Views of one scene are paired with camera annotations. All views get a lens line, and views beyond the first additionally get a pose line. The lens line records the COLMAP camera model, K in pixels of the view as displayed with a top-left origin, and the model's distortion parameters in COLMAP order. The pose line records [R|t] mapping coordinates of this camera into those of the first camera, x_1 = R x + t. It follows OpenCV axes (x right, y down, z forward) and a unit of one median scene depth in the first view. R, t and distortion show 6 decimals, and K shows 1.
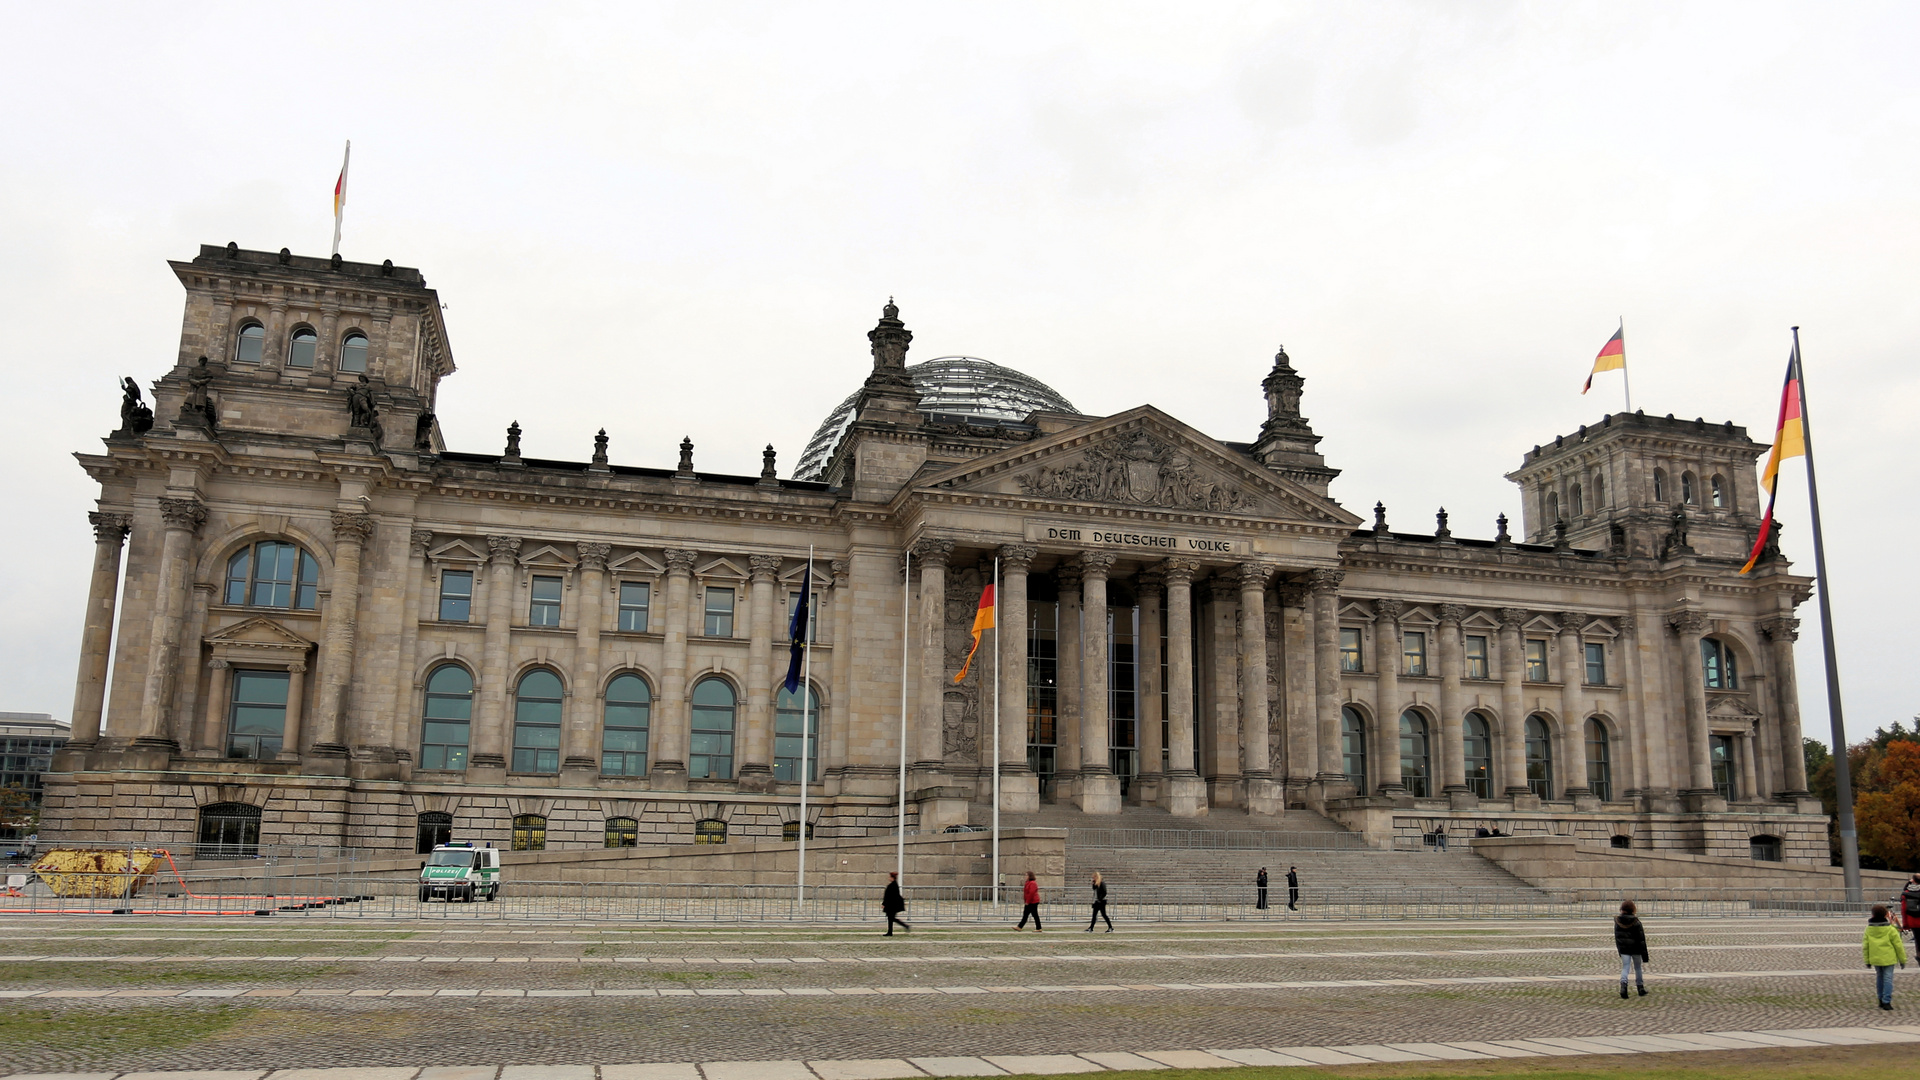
lens RADIAL K [[1317.0, 0, 963.4], [0, 1317.0, 598.3], [0, 0, 1]] dist [-0.070443, 0.053790]
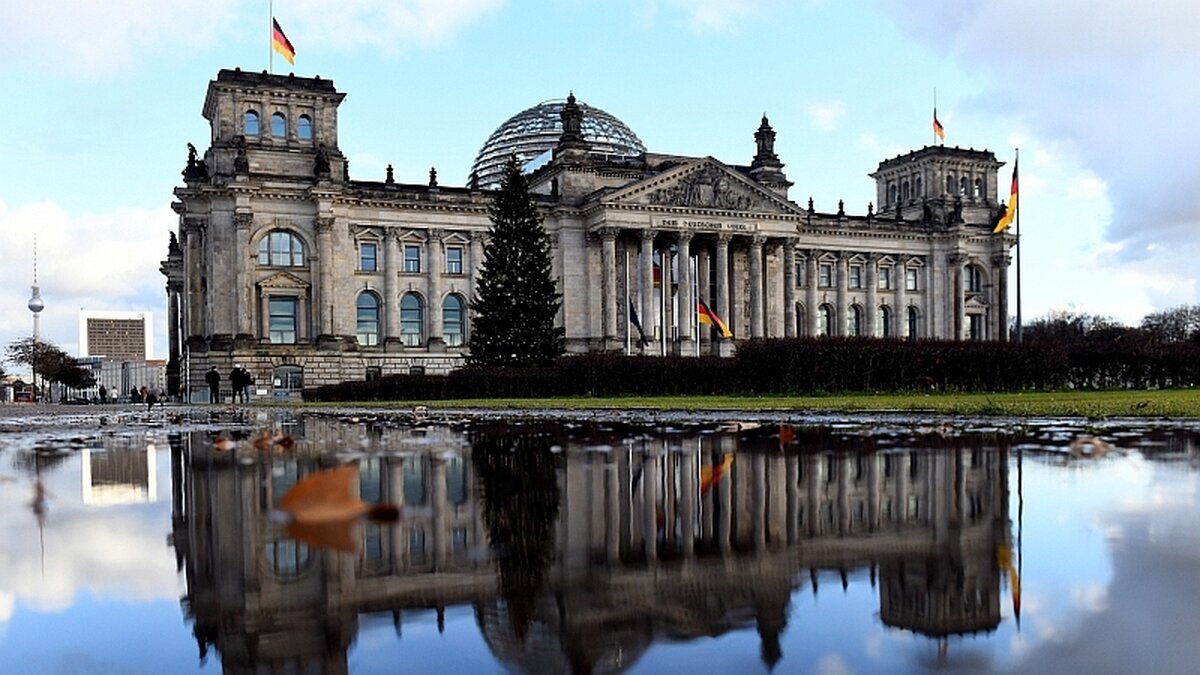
lens RADIAL K [[969.5, 0, 549.6], [0, 969.5, 390.1], [0, 0, 1]] dist [-0.028819, 0.001785]
pose [[0.992343, -0.027006, 0.120521, -0.249751], [0.003781, 0.981987, 0.188911, -0.066394], [-0.123452, -0.187009, 0.974570, -0.406312]]
